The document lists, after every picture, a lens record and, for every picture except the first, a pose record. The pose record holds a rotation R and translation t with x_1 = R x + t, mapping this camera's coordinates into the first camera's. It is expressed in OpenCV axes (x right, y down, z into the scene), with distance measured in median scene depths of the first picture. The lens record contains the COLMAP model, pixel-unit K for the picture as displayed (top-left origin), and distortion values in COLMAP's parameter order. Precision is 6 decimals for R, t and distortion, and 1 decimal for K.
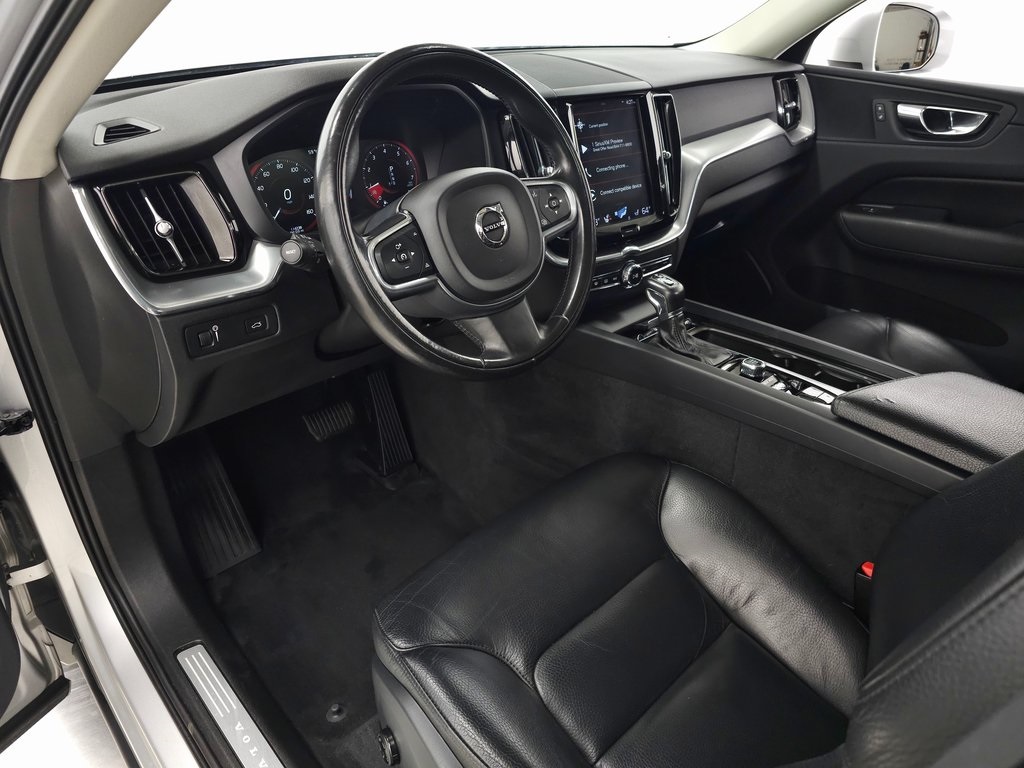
lens RADIAL K [[688.4, 0, 512.0], [0, 688.4, 384.0], [0, 0, 1]] dist [0.042300, -0.057922]
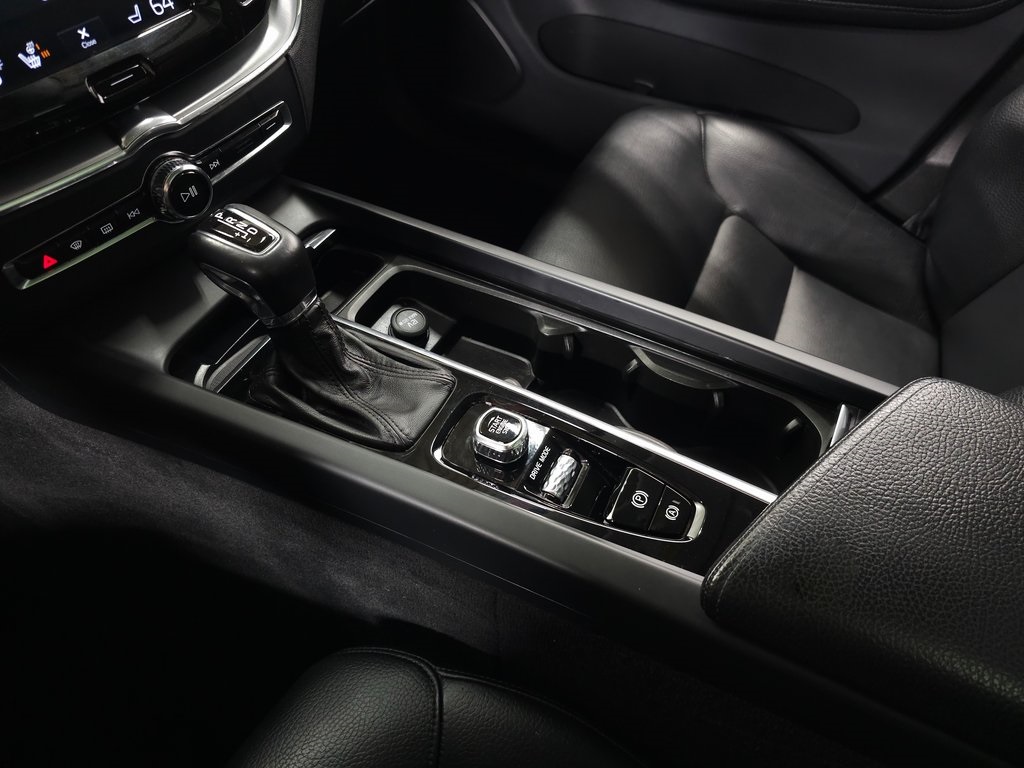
lens RADIAL K [[697.3, 0, 512.0], [0, 697.3, 384.0], [0, 0, 1]] dist [-0.000303, -0.000562]
pose [[0.935521, -0.259881, 0.239295, 0.238761], [0.153953, 0.909582, 0.385953, -0.191627], [-0.317961, -0.324227, 0.890942, 0.575523]]
